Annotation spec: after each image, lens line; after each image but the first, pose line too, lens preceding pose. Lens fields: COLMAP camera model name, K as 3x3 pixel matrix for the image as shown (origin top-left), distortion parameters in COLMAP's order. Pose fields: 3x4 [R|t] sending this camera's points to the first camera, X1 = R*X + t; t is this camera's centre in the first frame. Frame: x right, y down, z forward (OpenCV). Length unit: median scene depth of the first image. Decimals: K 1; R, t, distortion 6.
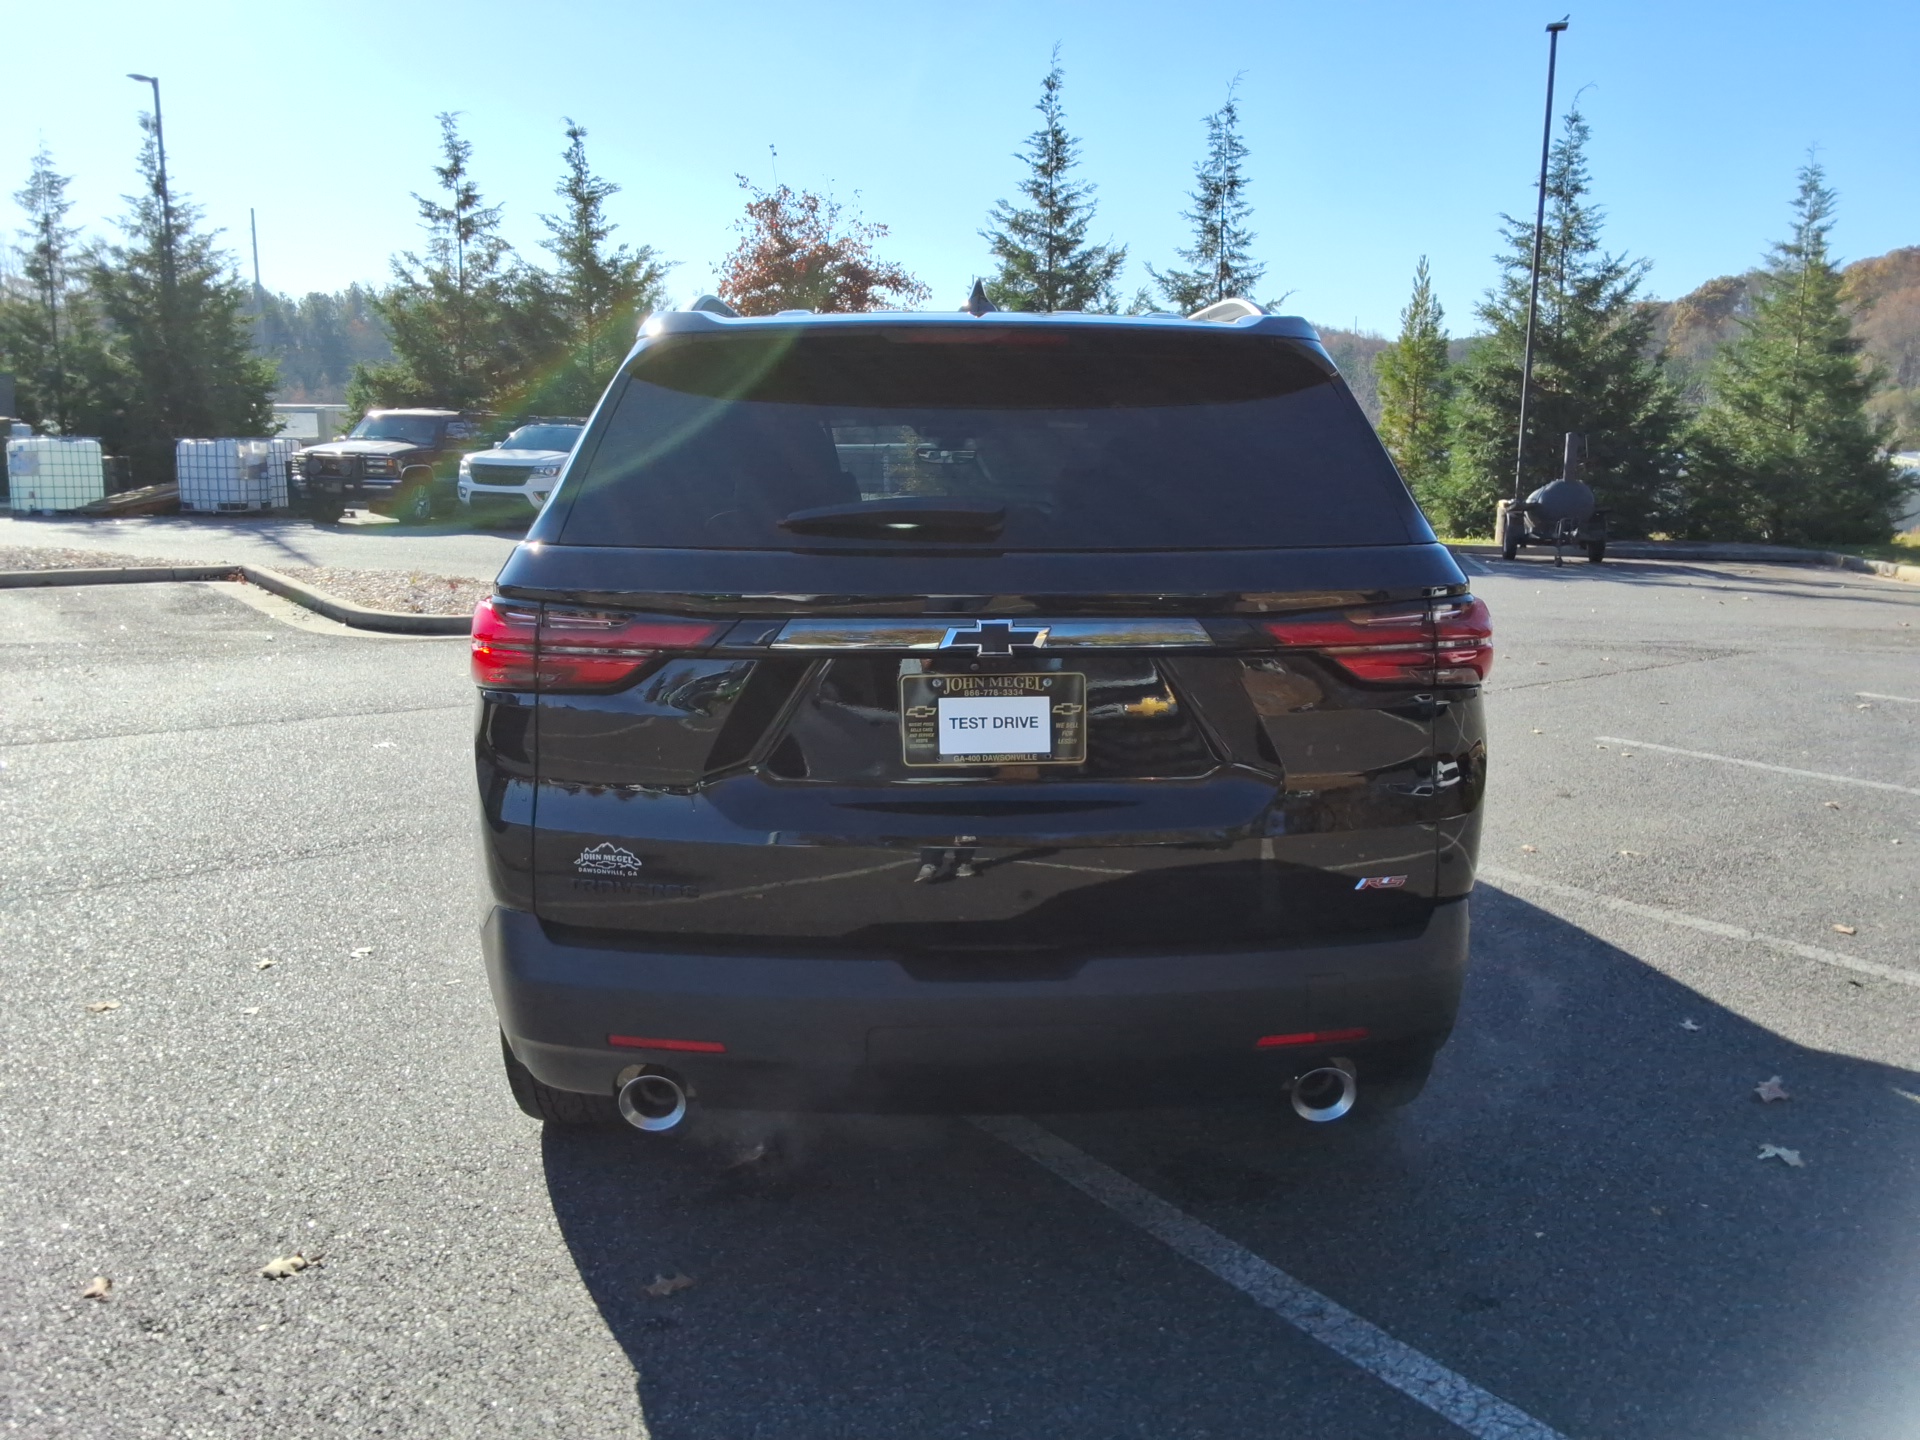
lens RADIAL K [[1540.7, 0, 983.0], [0, 1540.7, 711.2], [0, 0, 1]] dist [0.115666, -0.167700]
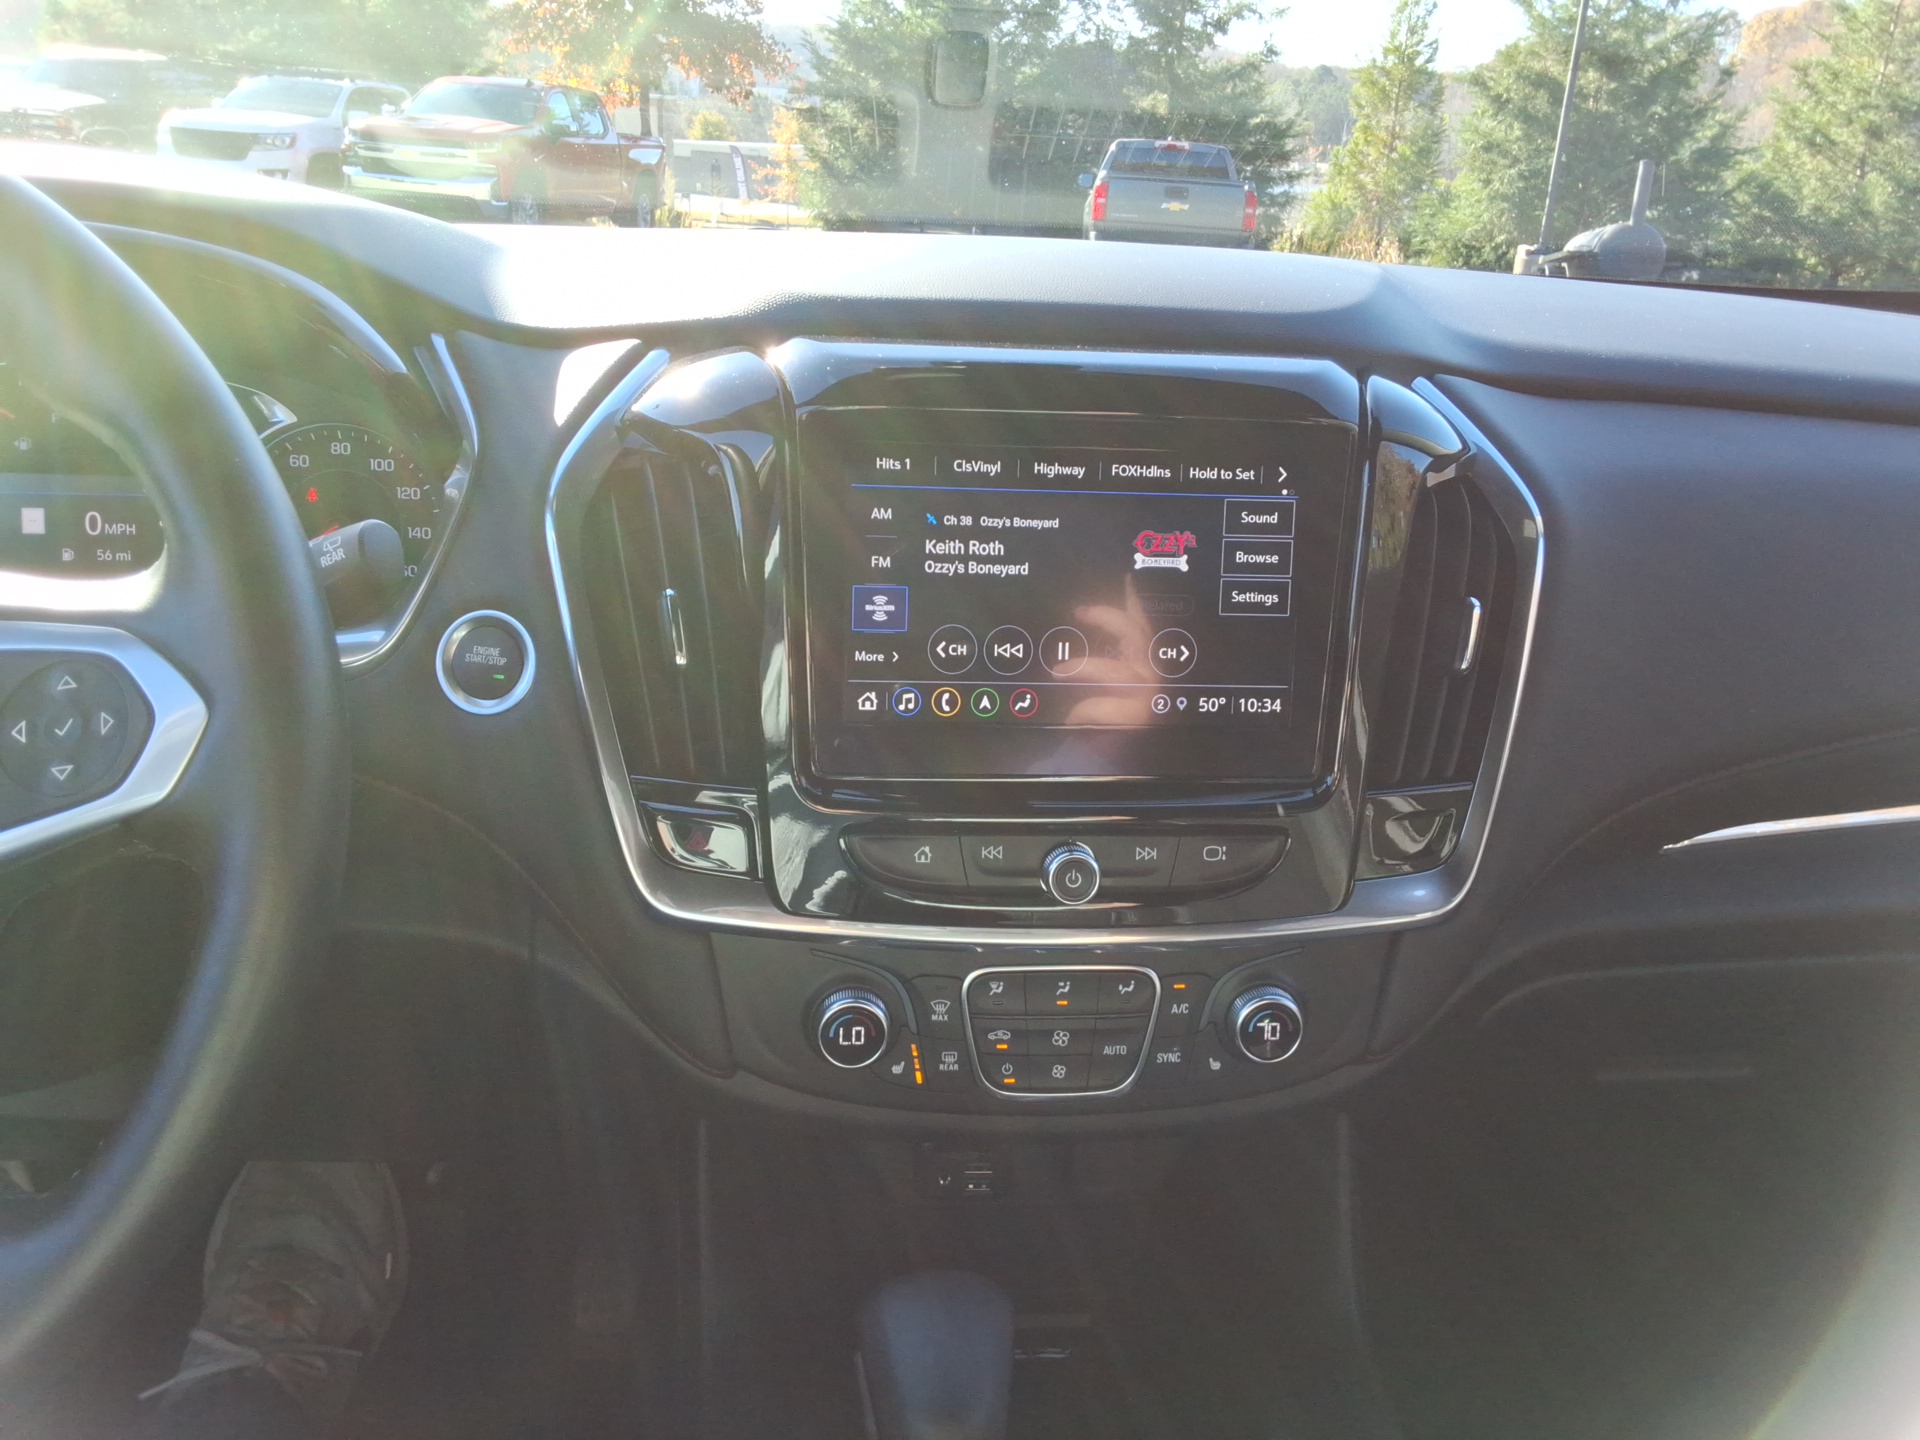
lens RADIAL K [[1567.9, 0, 970.5], [0, 1567.9, 697.2], [0, 0, 1]] dist [0.112776, -0.185226]
pose [[0.996511, 0.025041, 0.079621, -0.008480], [-0.037142, 0.987319, 0.154344, -0.021089], [-0.074746, -0.156762, 0.984804, 0.171954]]
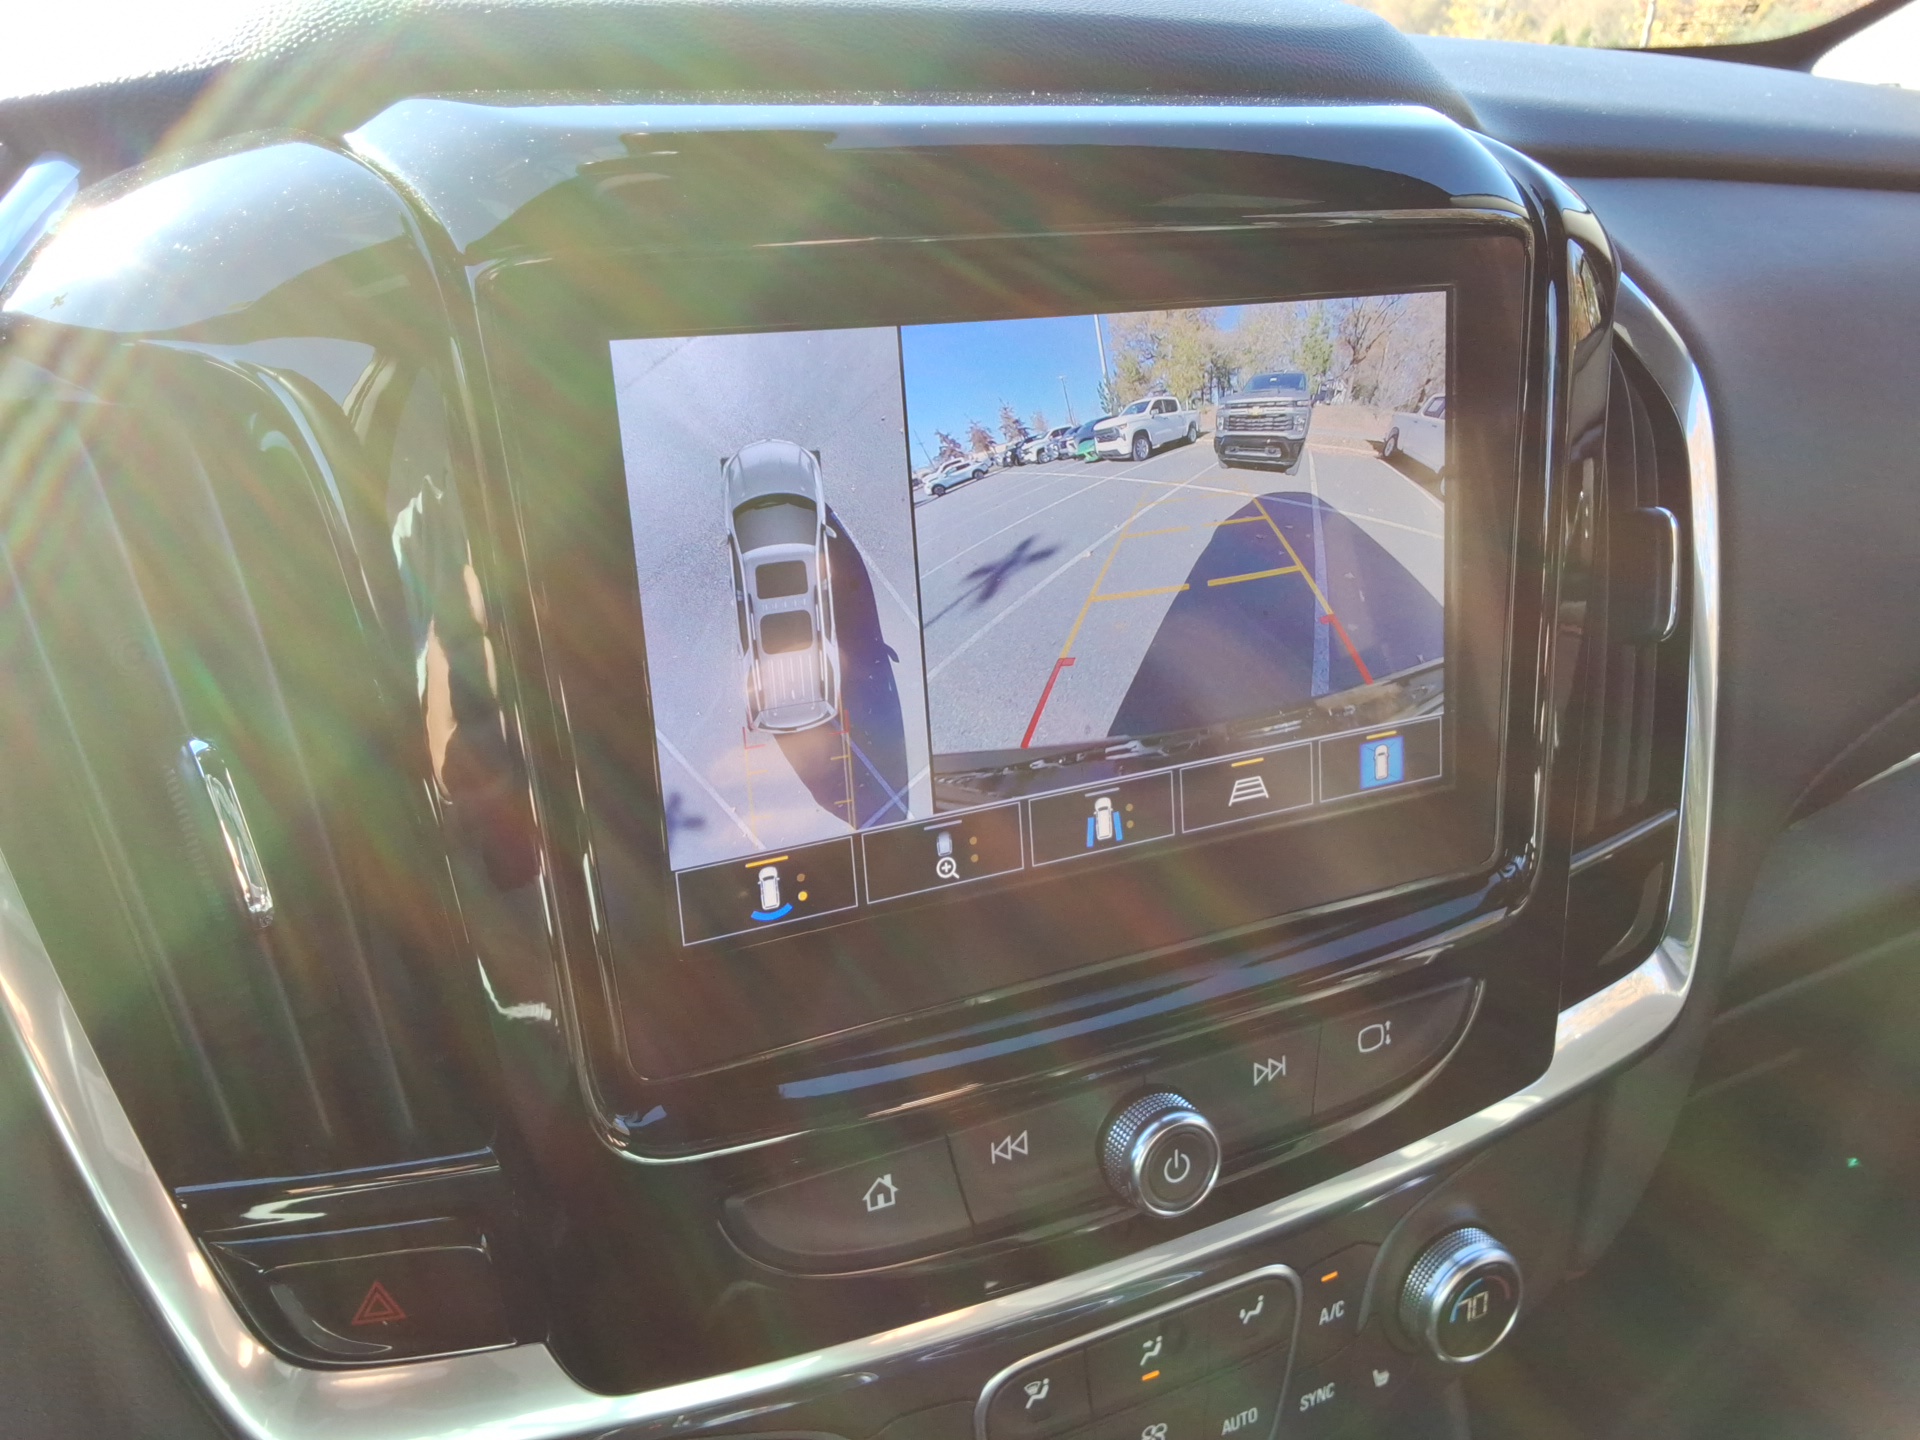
lens RADIAL K [[1554.8, 0, 972.0], [0, 1554.8, 696.9], [0, 0, 1]] dist [0.145325, -0.247362]
pose [[0.912764, -0.140151, 0.383691, -0.010210], [0.046999, 0.969094, 0.242175, -0.021223], [-0.405773, -0.203015, 0.891141, 0.183401]]
